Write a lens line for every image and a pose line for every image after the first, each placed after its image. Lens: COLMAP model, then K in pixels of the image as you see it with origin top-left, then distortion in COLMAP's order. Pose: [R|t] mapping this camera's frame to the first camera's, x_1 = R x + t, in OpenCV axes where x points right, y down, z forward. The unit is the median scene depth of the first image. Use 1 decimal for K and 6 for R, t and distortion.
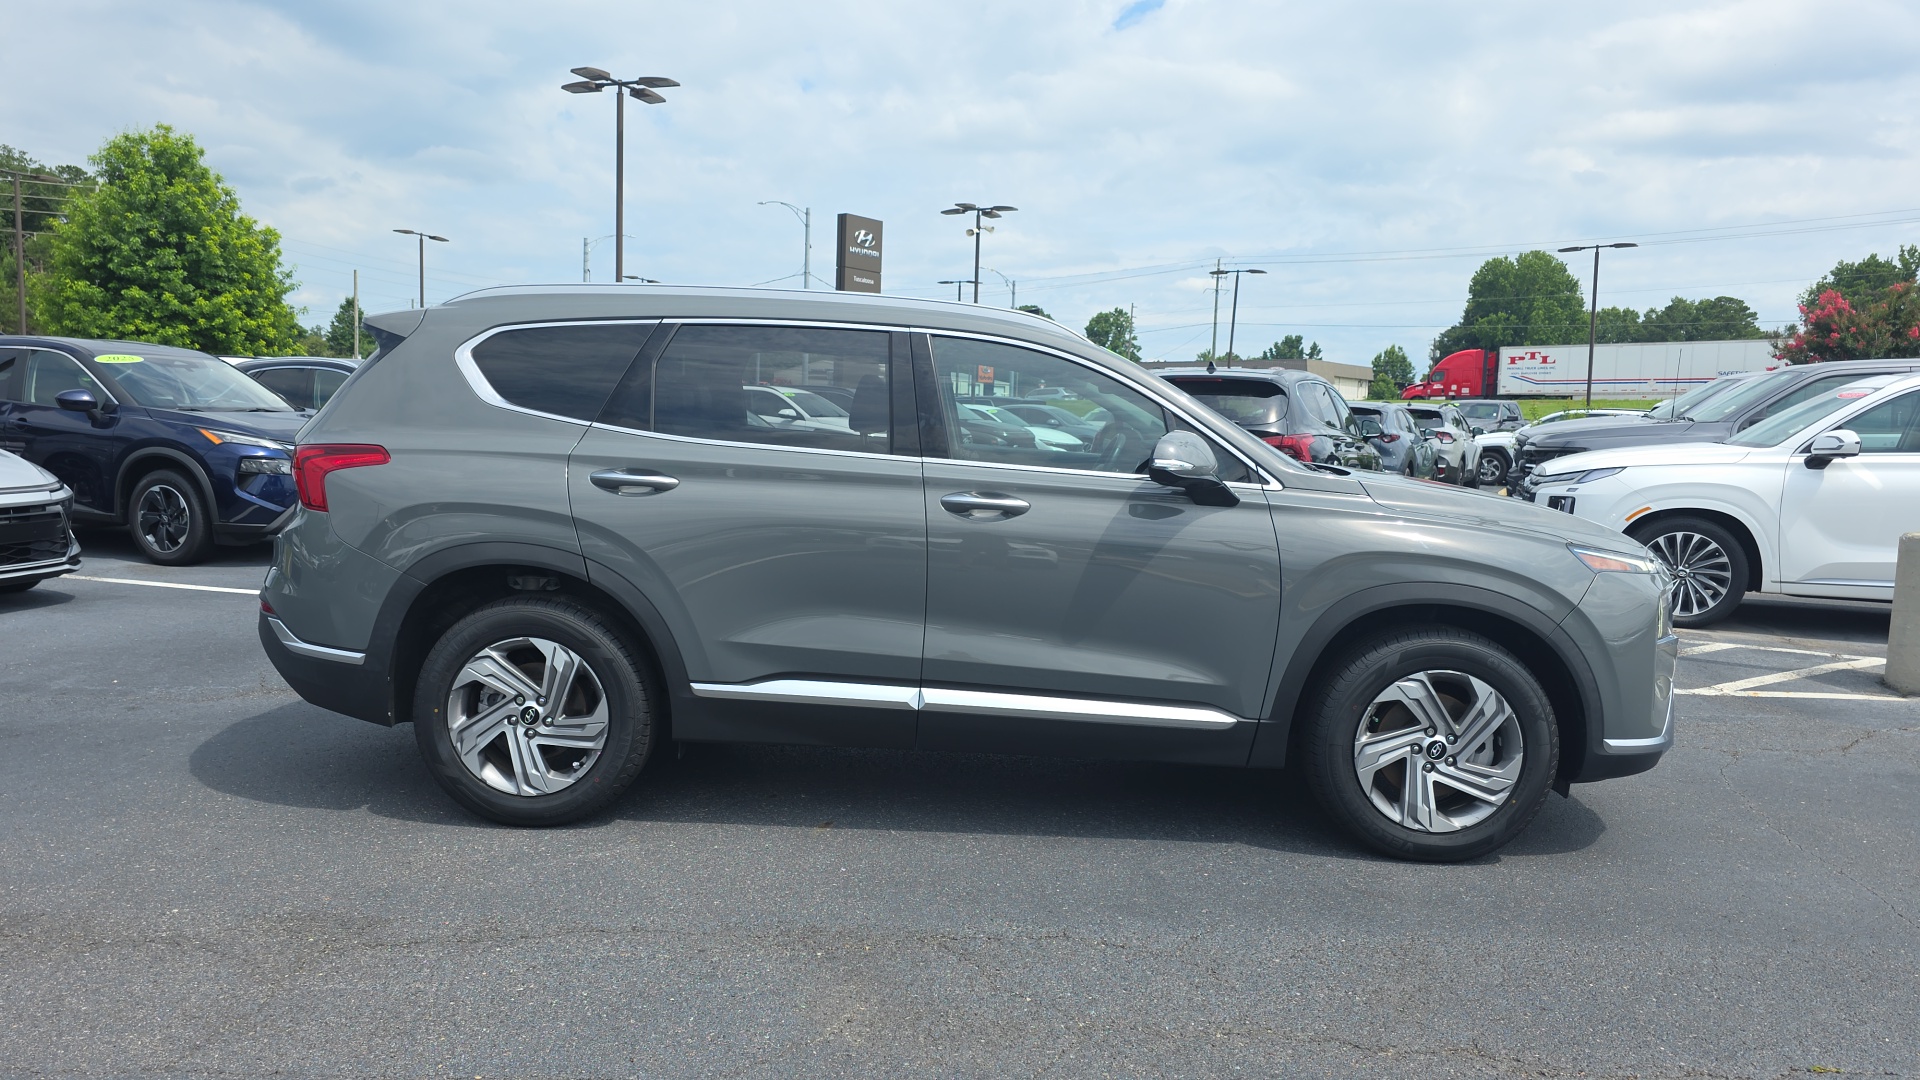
lens RADIAL K [[1397.7, 0, 944.3], [0, 1397.7, 533.3], [0, 0, 1]] dist [0.028823, -0.022393]
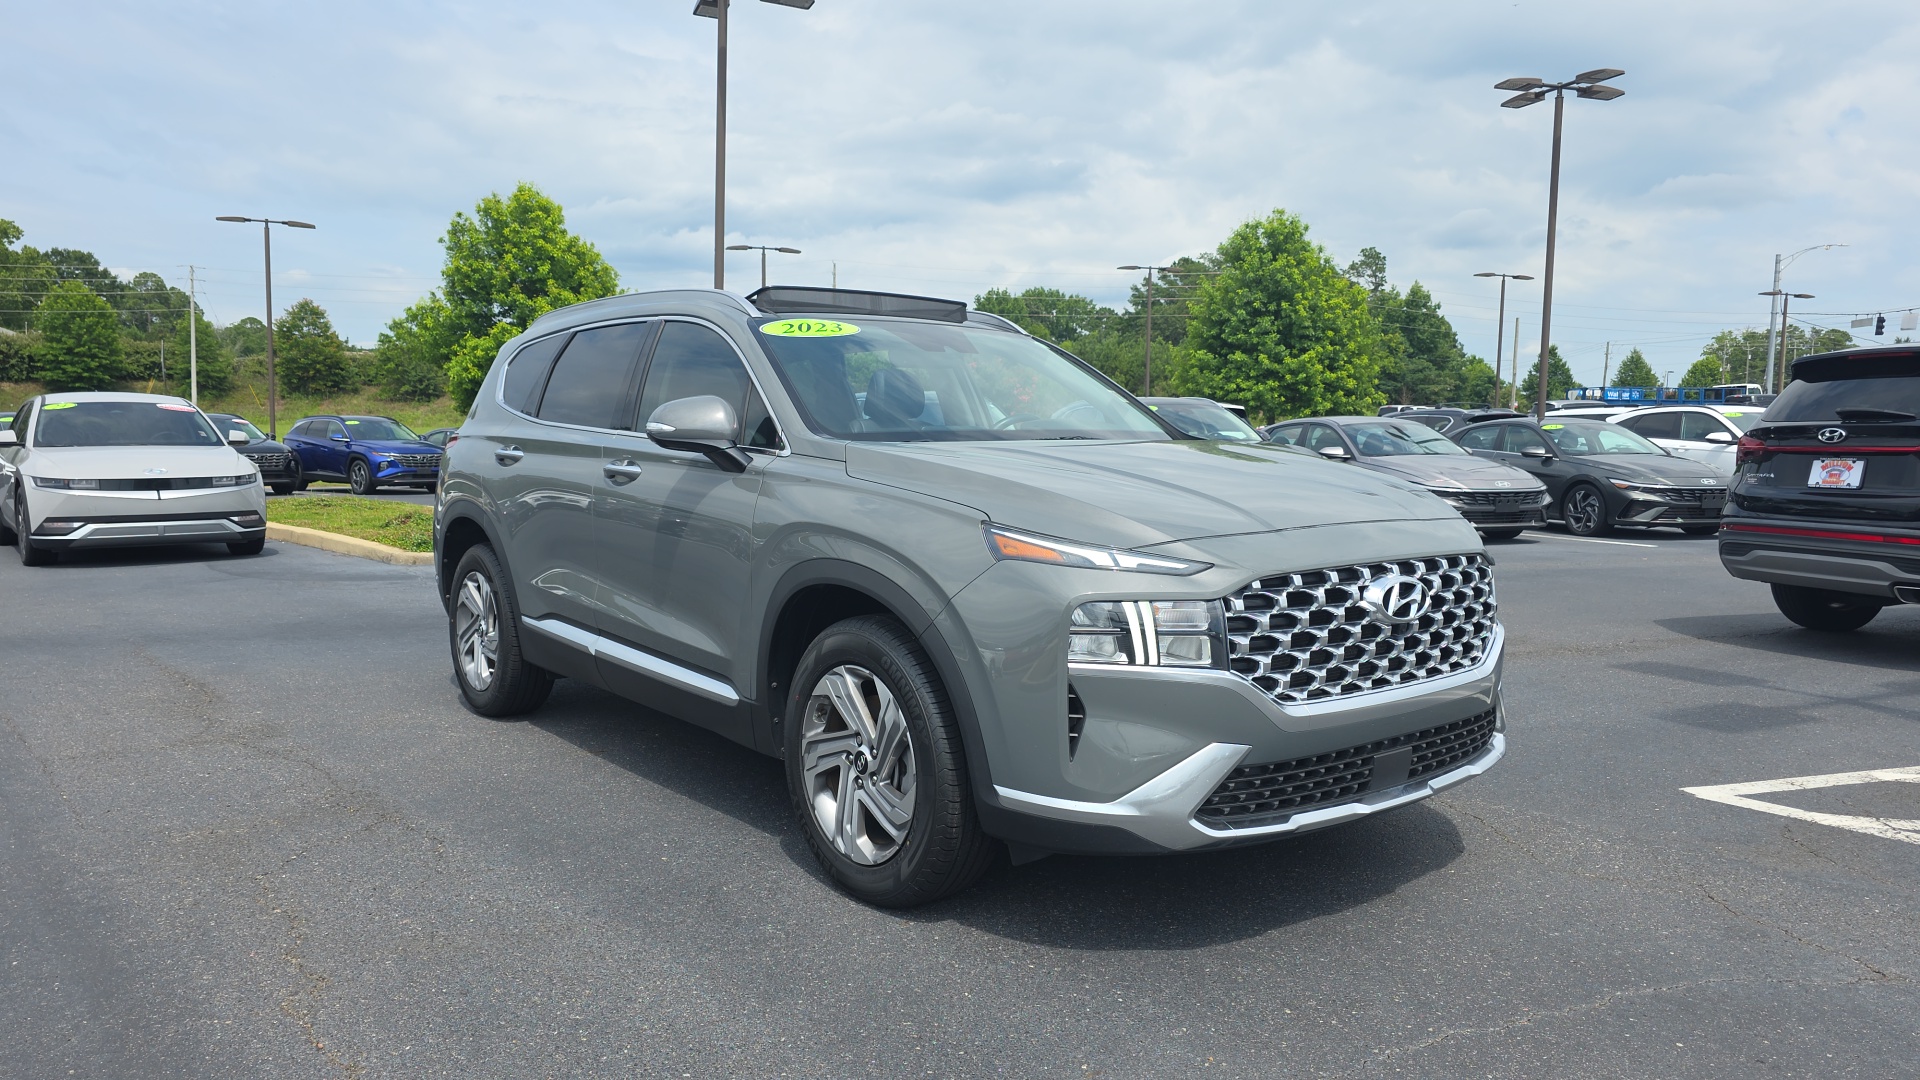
lens RADIAL K [[1397.7, 0, 955.6], [0, 1397.7, 547.1], [0, 0, 1]] dist [0.028823, -0.022393]
pose [[0.601588, 0.032295, -0.798153, 0.219065], [-0.057723, 0.998328, -0.003113, 0.005340], [0.796718, 0.047944, 0.602446, 0.112988]]
